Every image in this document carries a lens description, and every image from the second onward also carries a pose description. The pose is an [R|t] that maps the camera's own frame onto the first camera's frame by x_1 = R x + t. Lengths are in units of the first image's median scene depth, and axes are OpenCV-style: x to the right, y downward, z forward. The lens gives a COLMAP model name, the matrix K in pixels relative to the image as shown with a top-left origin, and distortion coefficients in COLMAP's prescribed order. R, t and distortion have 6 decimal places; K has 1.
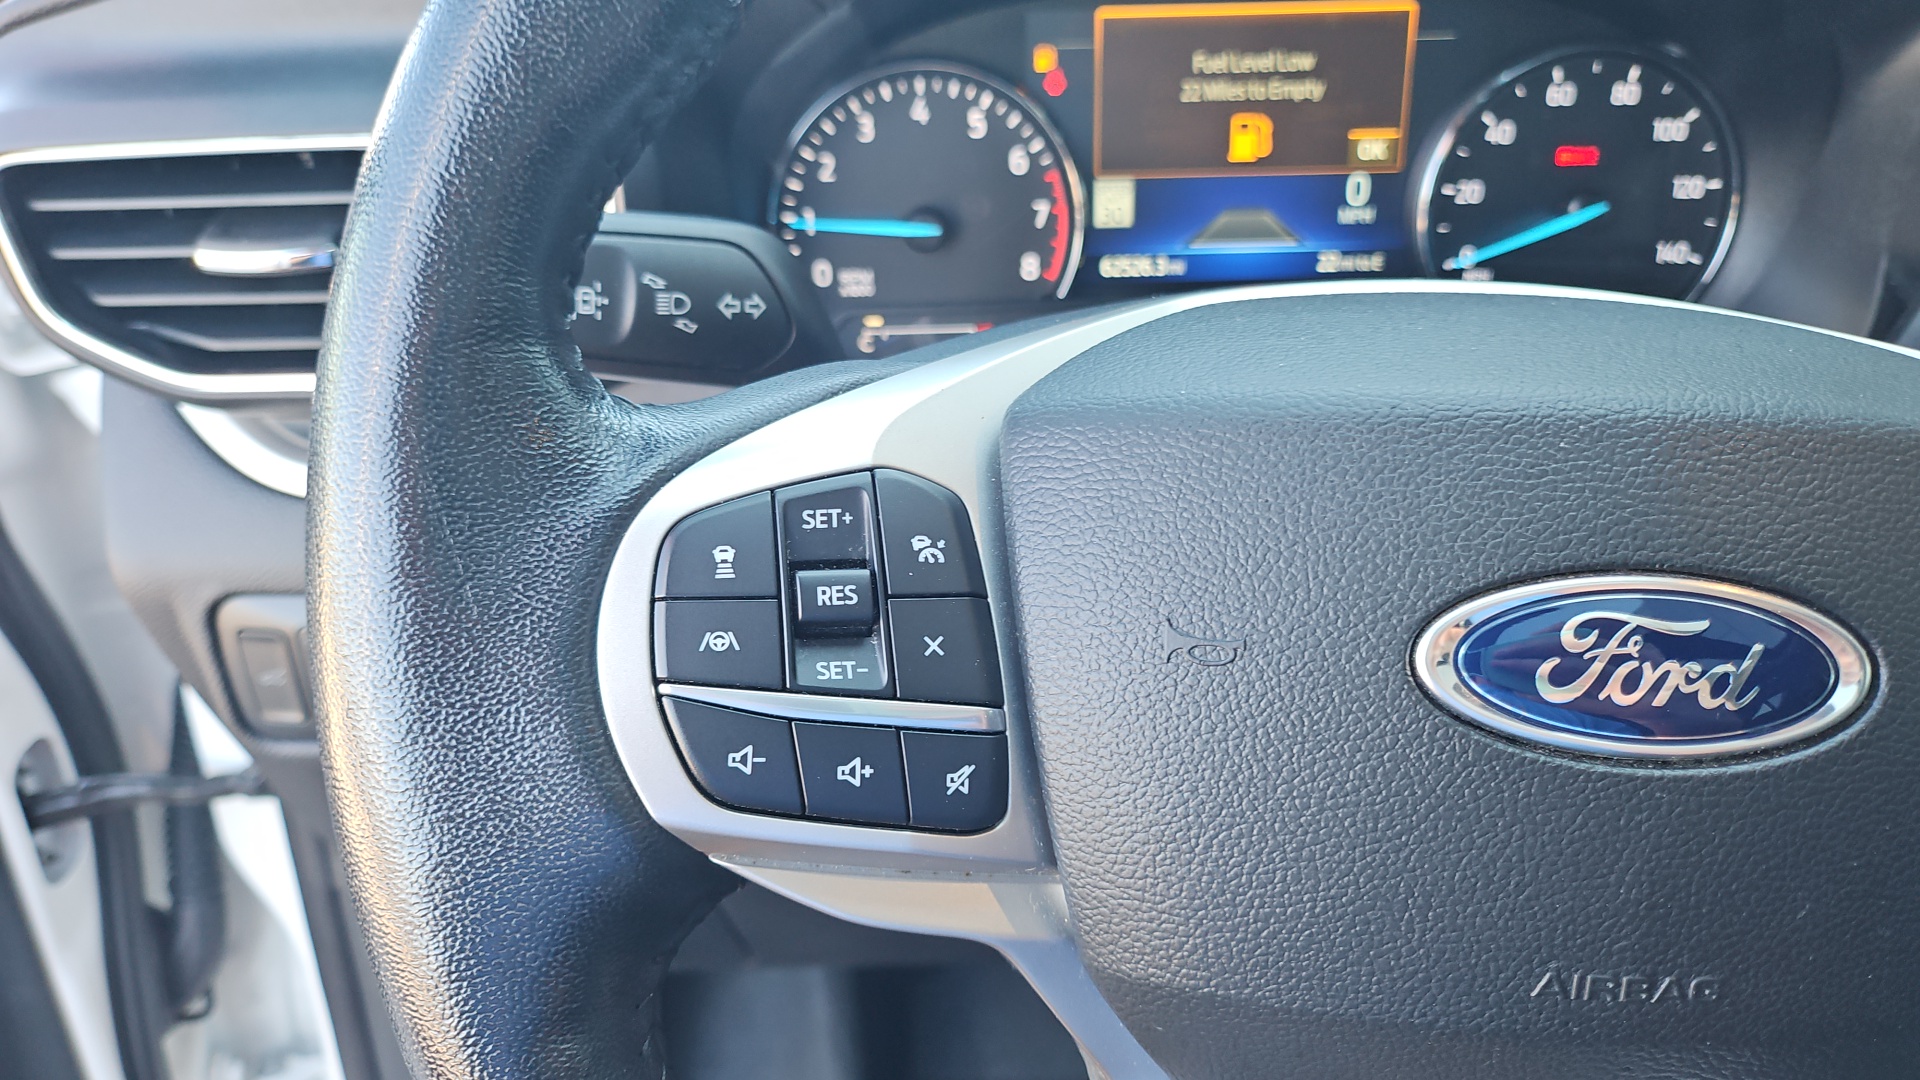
lens RADIAL K [[1453.3, 0, 959.6], [0, 1453.3, 539.0], [0, 0, 1]] dist [0.037176, -0.049641]
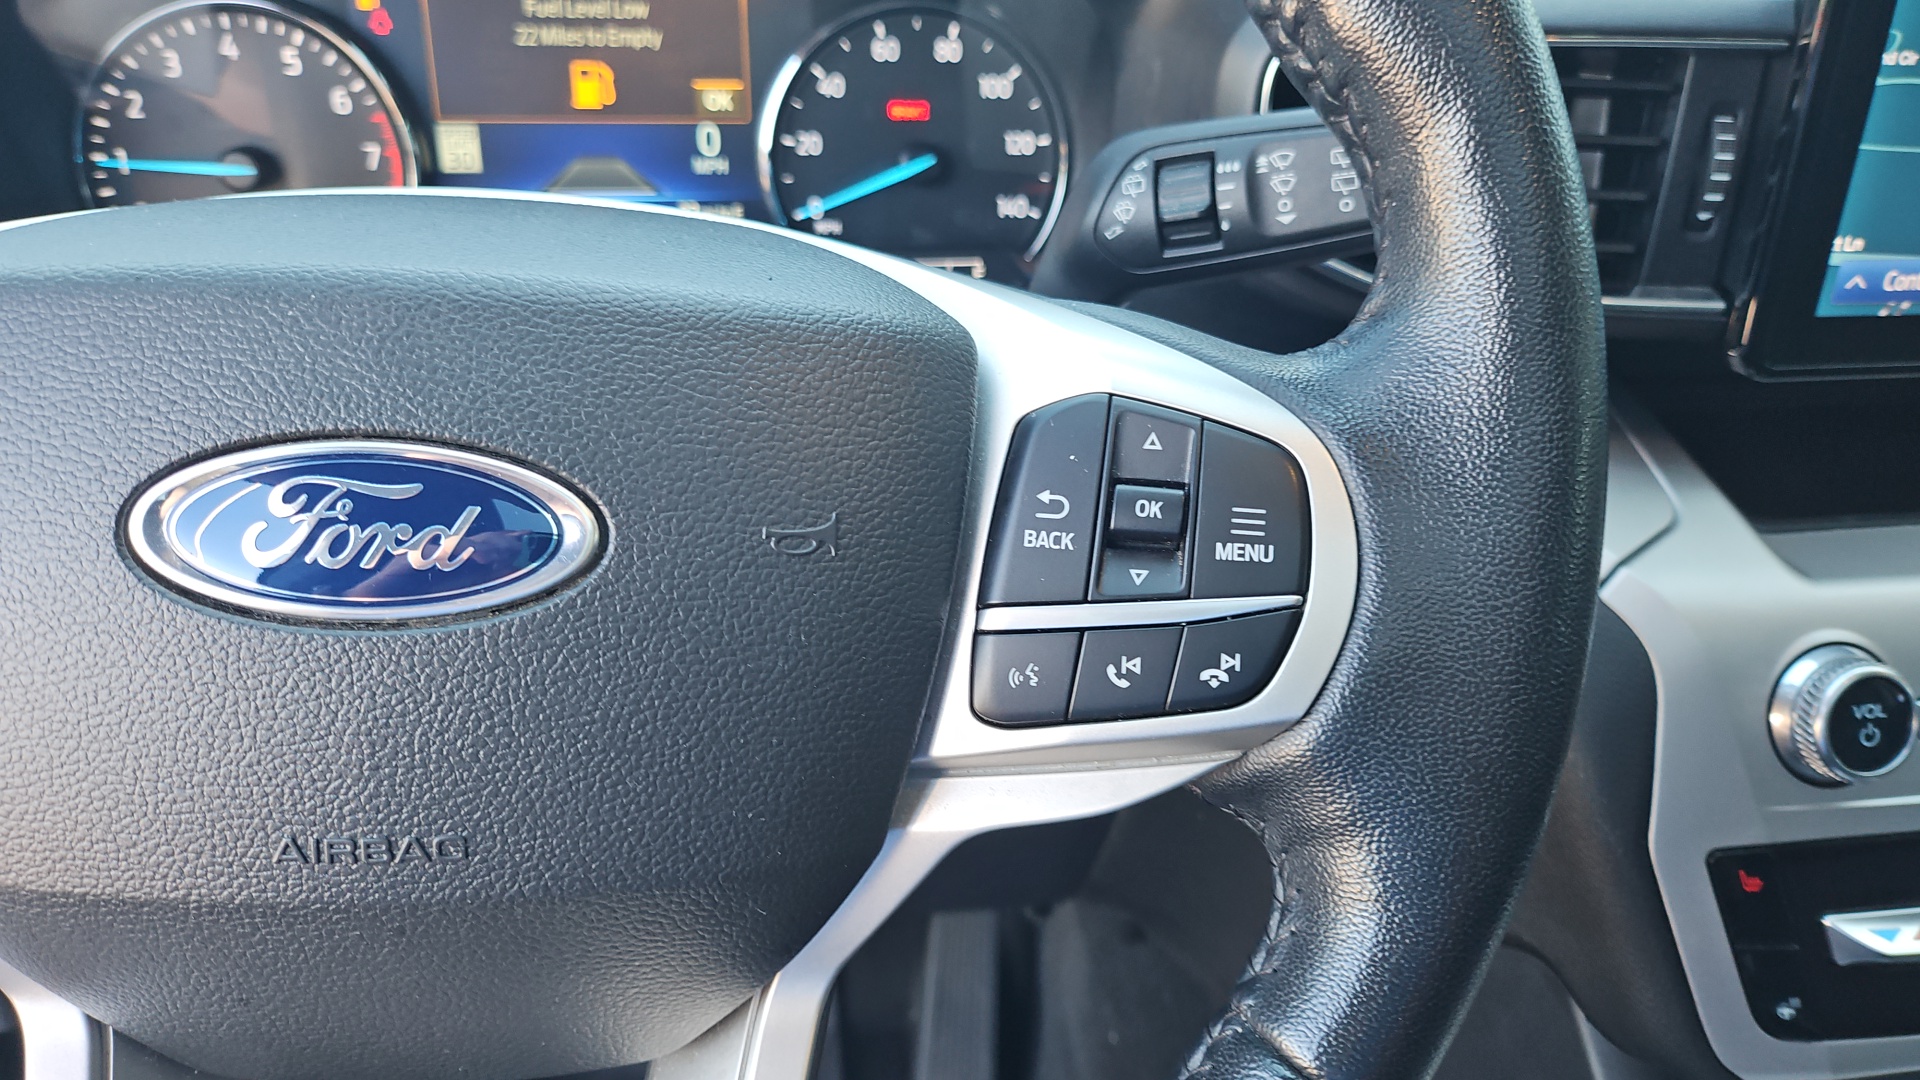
lens RADIAL K [[1453.3, 0, 973.9], [0, 1453.3, 542.1], [0, 0, 1]] dist [0.037176, -0.049641]
pose [[0.991232, -0.019162, 0.130740, 0.329775], [0.019467, 0.999810, -0.001057, 0.045672], [-0.130695, 0.003593, 0.991416, -0.026553]]
